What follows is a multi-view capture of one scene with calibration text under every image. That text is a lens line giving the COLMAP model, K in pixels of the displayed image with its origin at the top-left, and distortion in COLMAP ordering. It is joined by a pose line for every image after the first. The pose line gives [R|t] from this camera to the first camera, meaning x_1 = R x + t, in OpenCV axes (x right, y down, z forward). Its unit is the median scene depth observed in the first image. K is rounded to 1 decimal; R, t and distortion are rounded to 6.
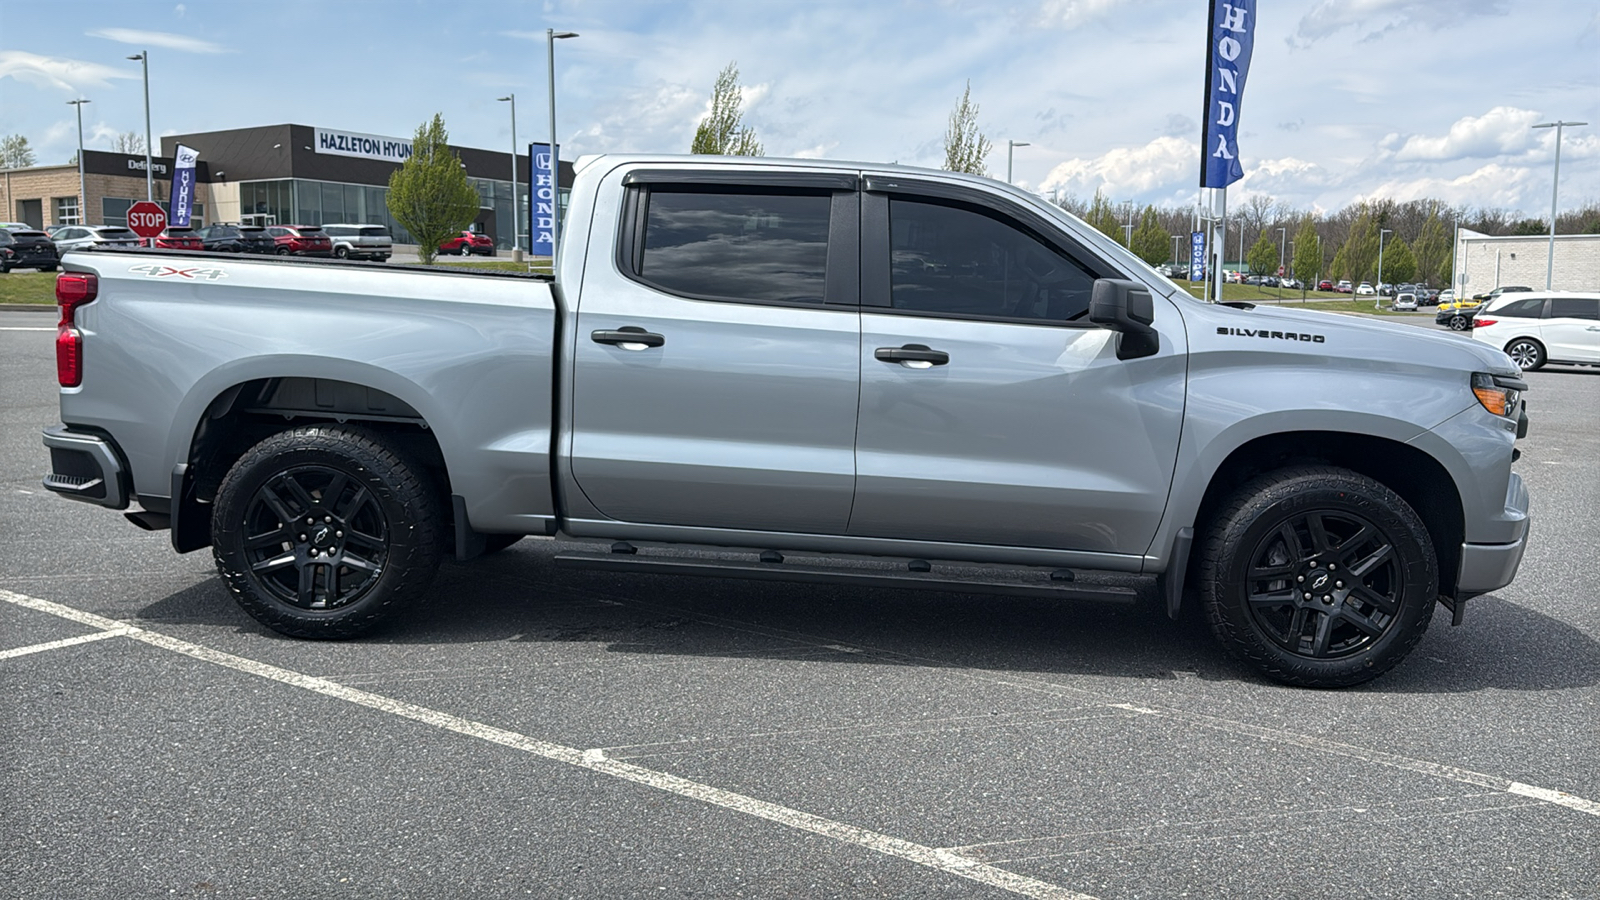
lens RADIAL K [[1362.4, 0, 825.3], [0, 1362.4, 452.6], [0, 0, 1]] dist [0.137122, -0.228369]
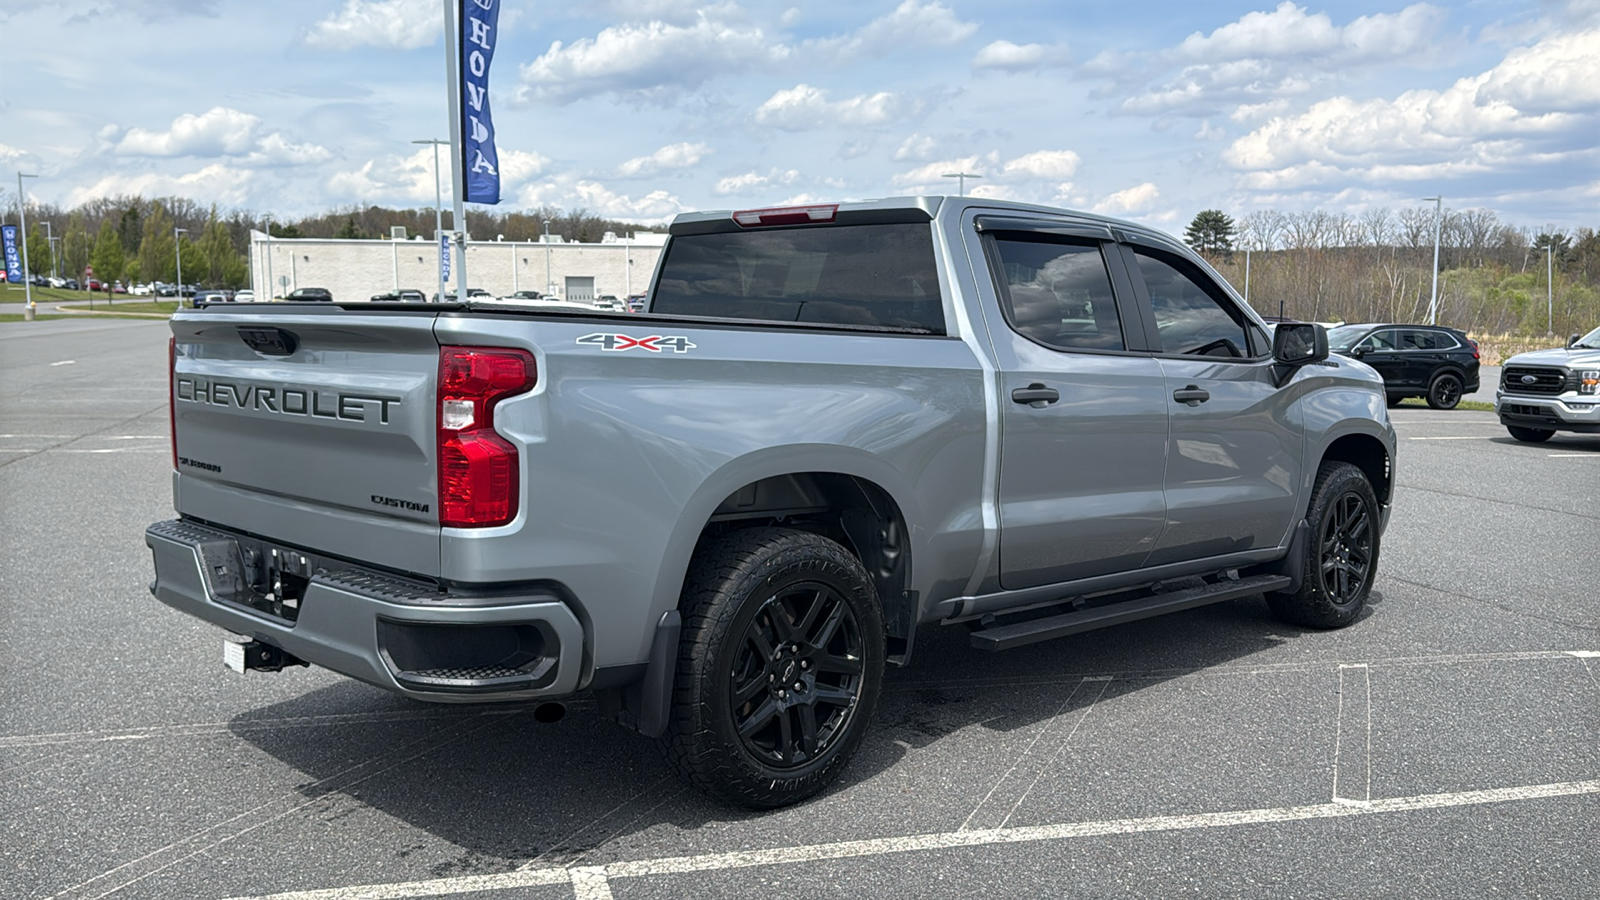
lens RADIAL K [[1363.6, 0, 828.4], [0, 1363.6, 476.7], [0, 0, 1]] dist [0.139277, -0.236784]
pose [[0.657265, -0.104733, 0.746347, -0.929888], [0.091231, 0.994071, 0.059154, -0.095335], [-0.748117, 0.029211, 0.662923, 0.469035]]
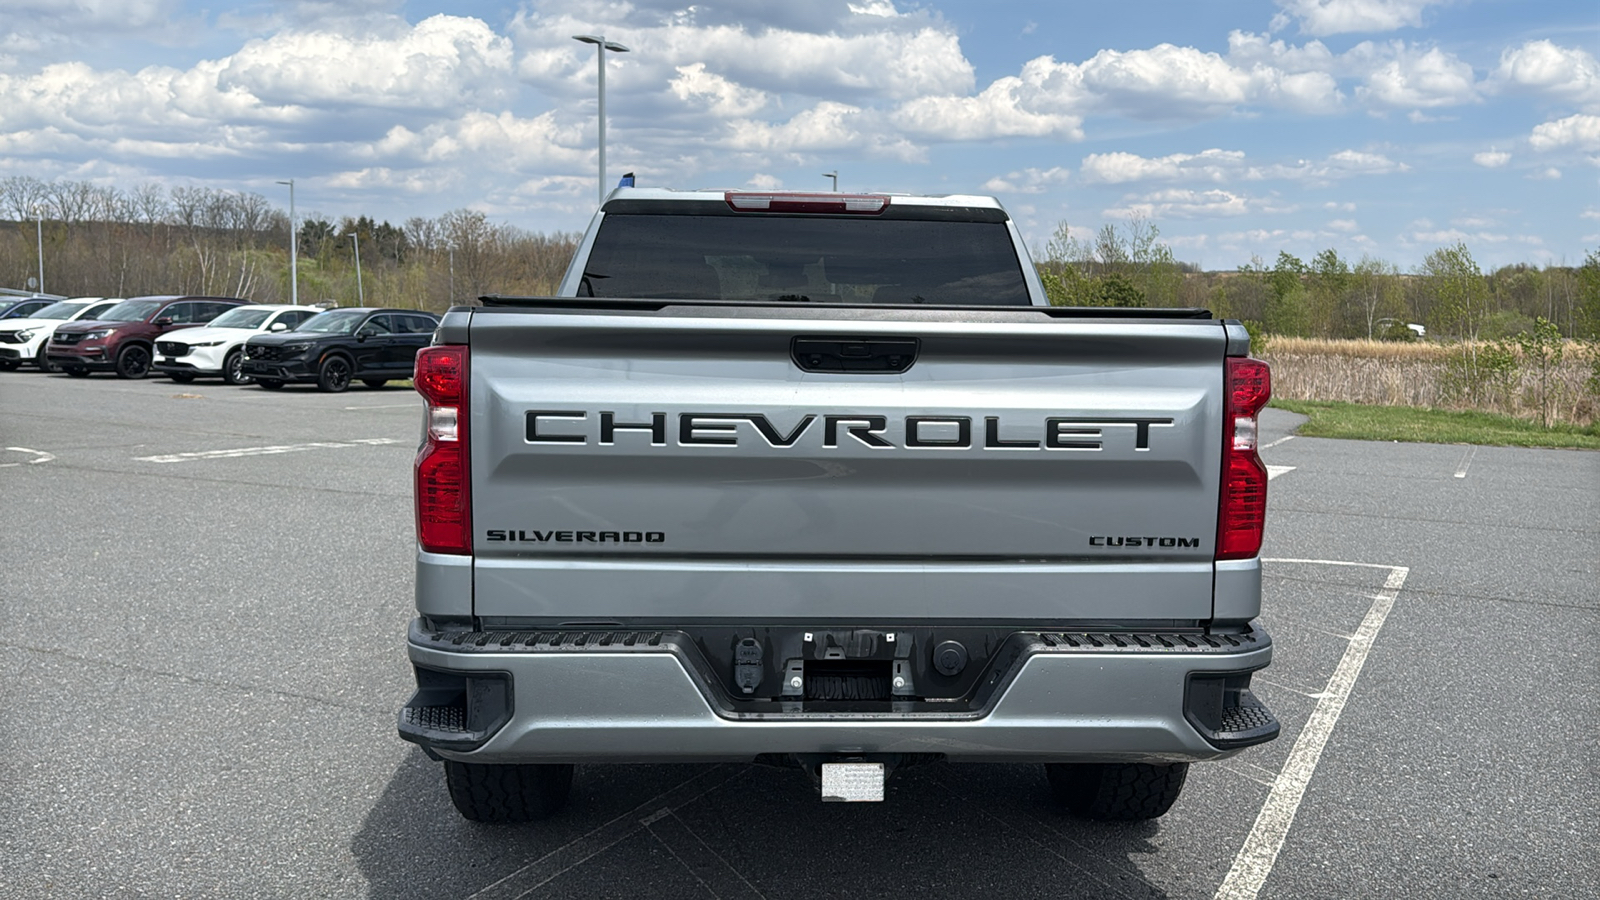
lens RADIAL K [[1362.4, 0, 825.3], [0, 1362.4, 452.6], [0, 0, 1]] dist [0.137122, -0.228369]
pose [[-0.115021, -0.124744, 0.985499, -1.110045], [0.089046, 0.986795, 0.135301, -0.187334], [-0.989364, 0.103317, -0.102394, 1.254766]]
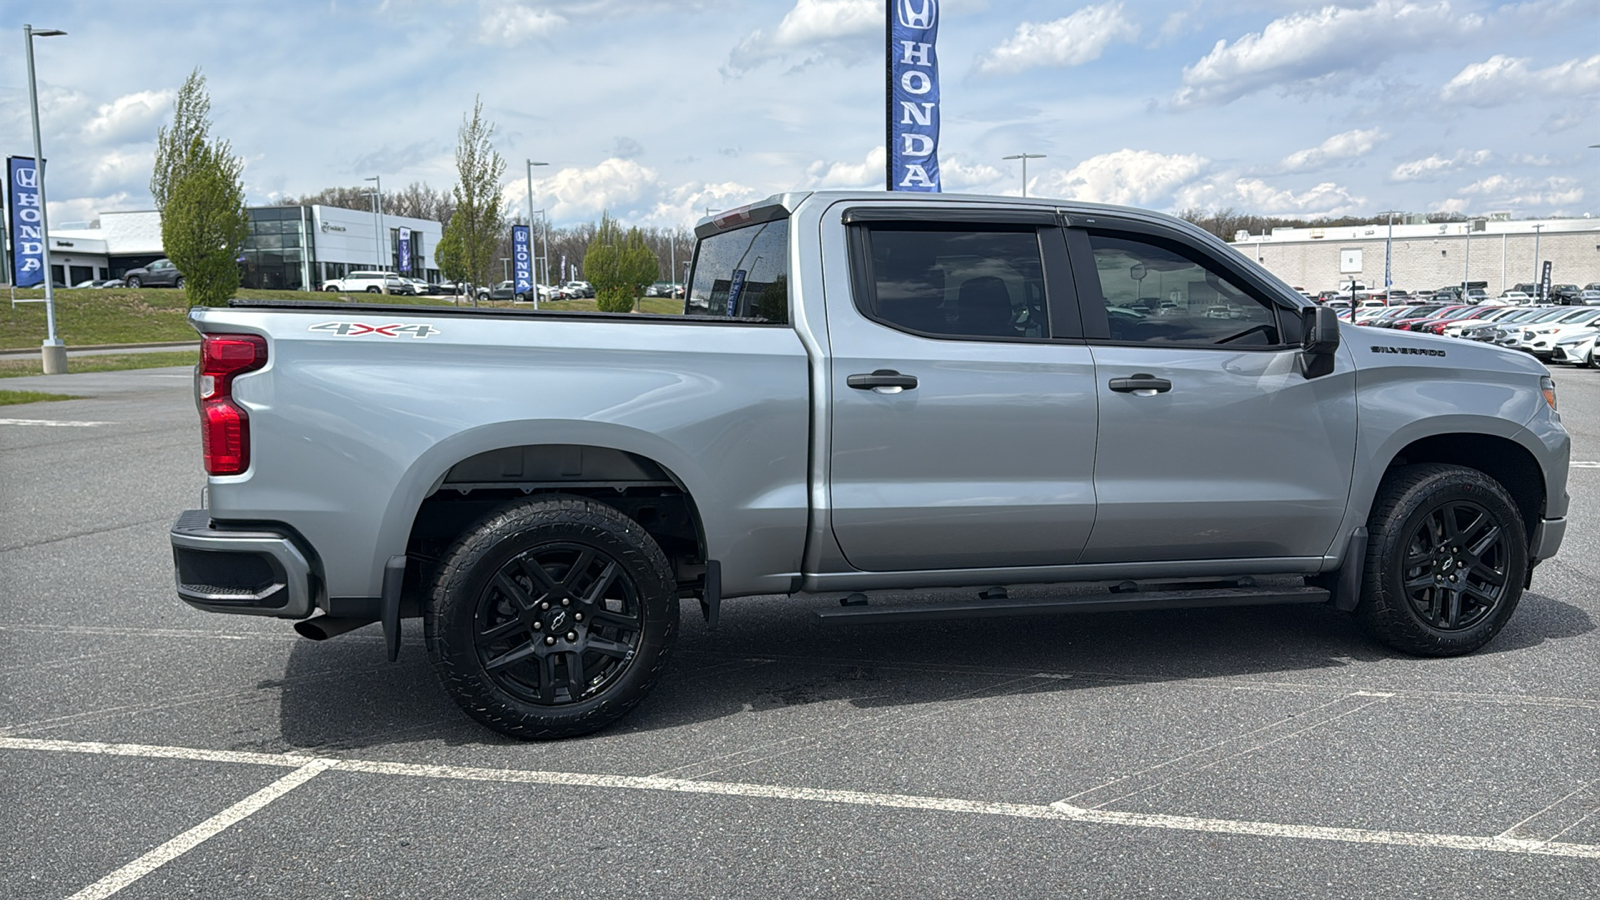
lens RADIAL K [[1362.4, 0, 825.3], [0, 1362.4, 452.6], [0, 0, 1]] dist [0.137122, -0.228369]
pose [[0.924704, -0.067423, 0.374669, -0.535042], [0.072353, 0.997379, 0.000909, -0.036675], [-0.373748, 0.026268, 0.927158, 0.116250]]
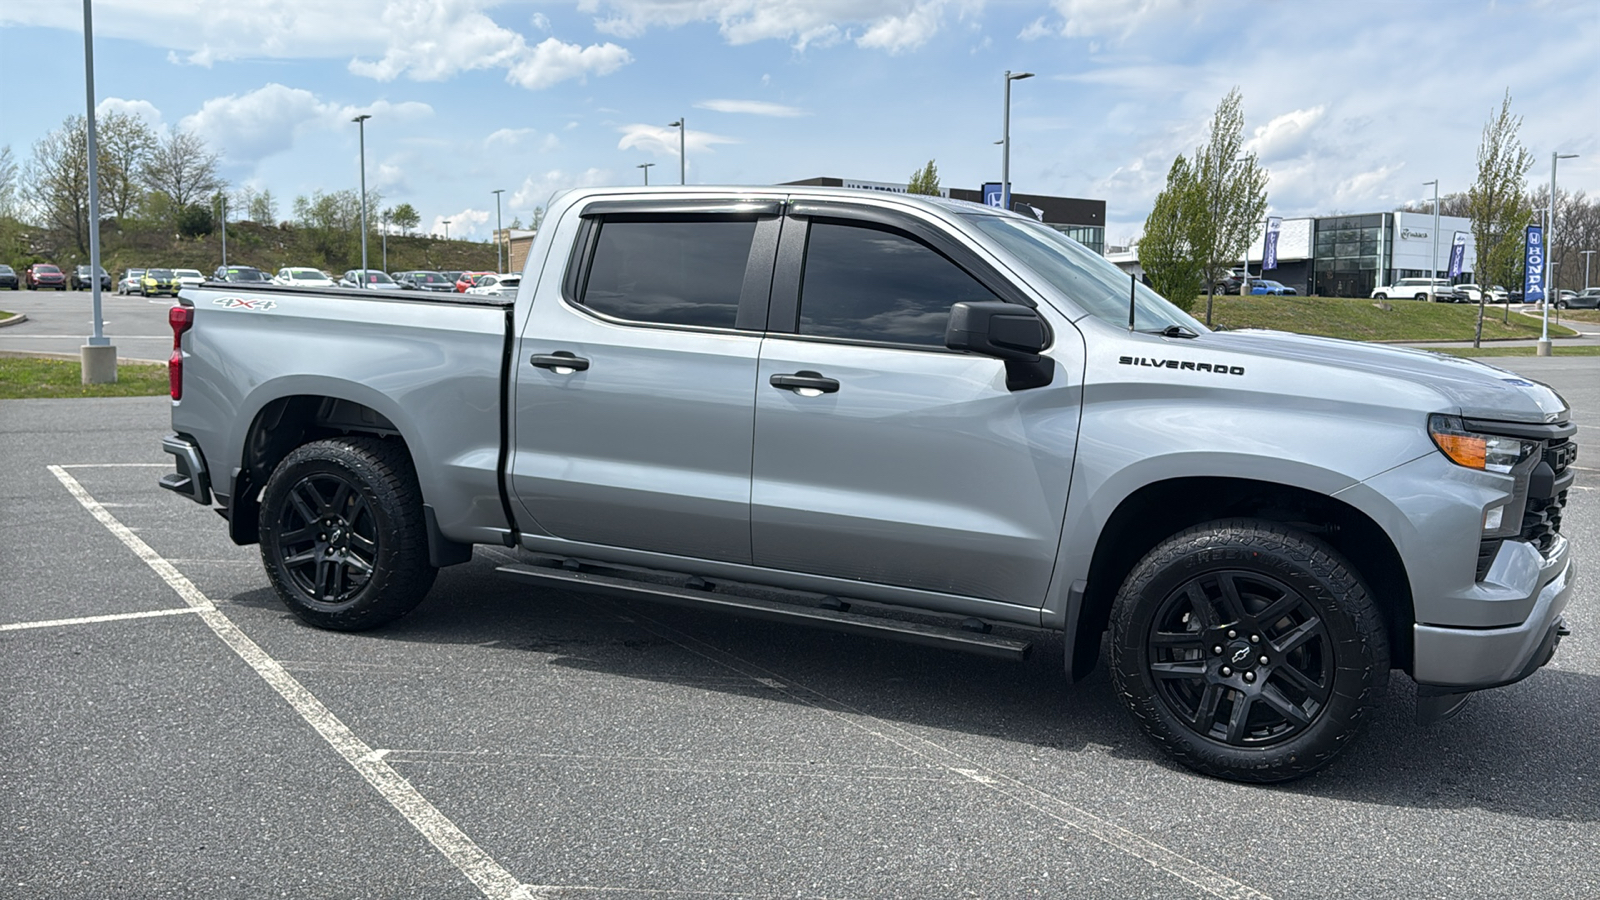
lens RADIAL K [[1356.5, 0, 829.0], [0, 1356.5, 439.2], [0, 0, 1]] dist [0.177587, -0.352438]
pose [[0.926941, 0.029405, -0.374053, 0.426545], [-0.042400, 0.998748, -0.026558, -0.006018], [0.372803, 0.040478, 0.927027, 0.110255]]
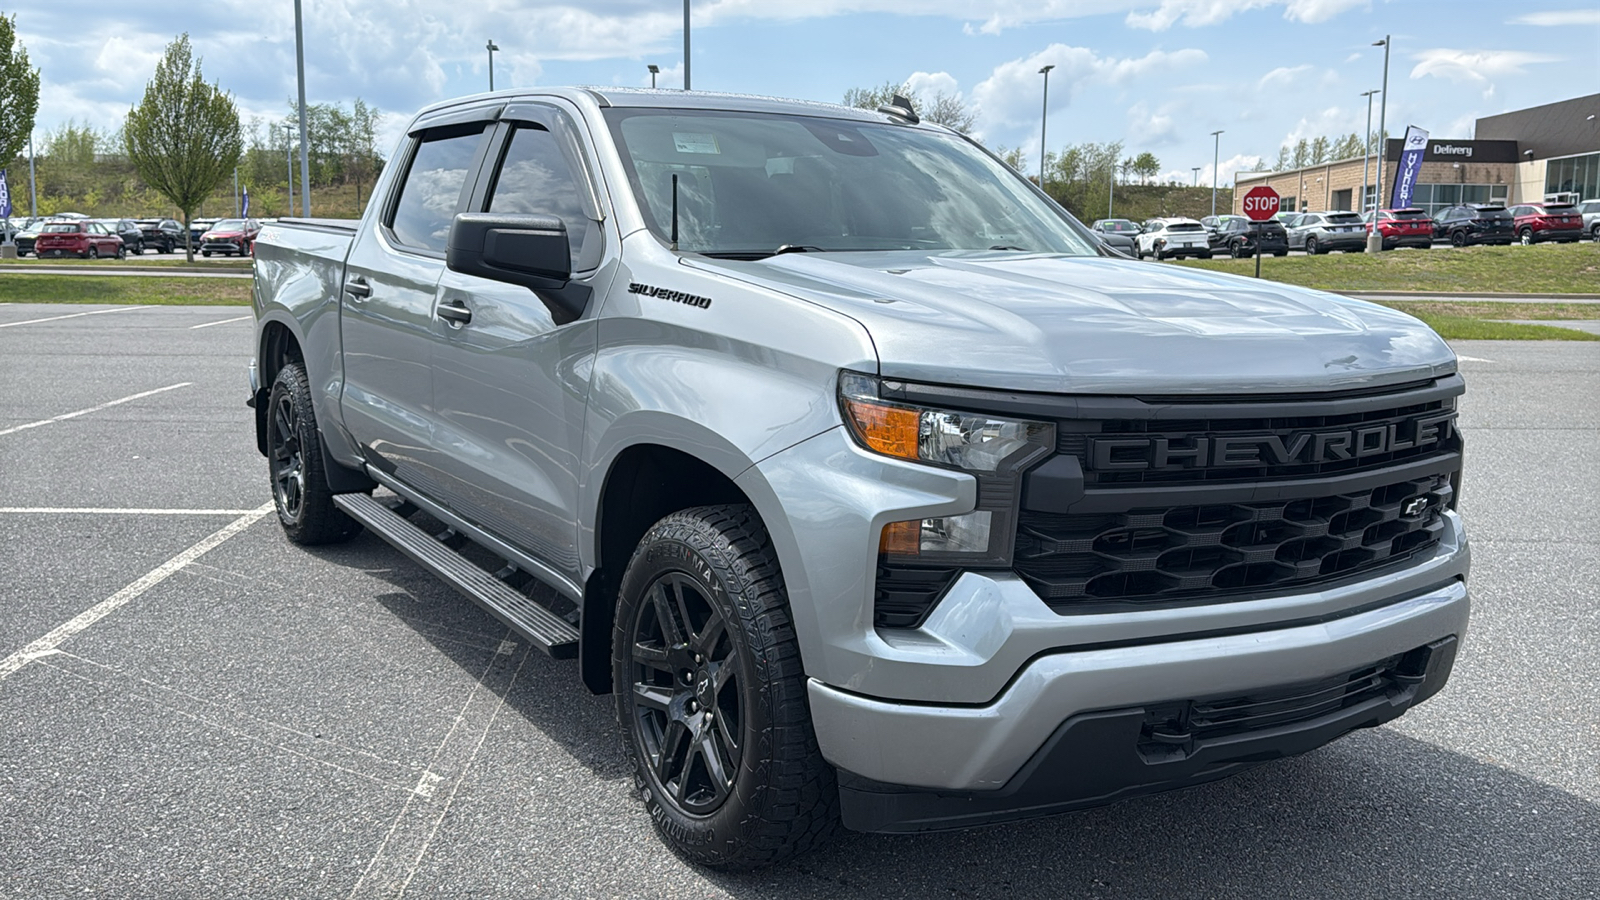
lens RADIAL K [[1370.9, 0, 798.3], [0, 1370.9, 426.4], [0, 0, 1]] dist [0.130807, -0.237180]
pose [[0.585864, 0.088244, -0.805591, 0.859168], [-0.096001, 0.994612, 0.039132, -0.052869], [0.804703, 0.054411, 0.591179, 0.642227]]
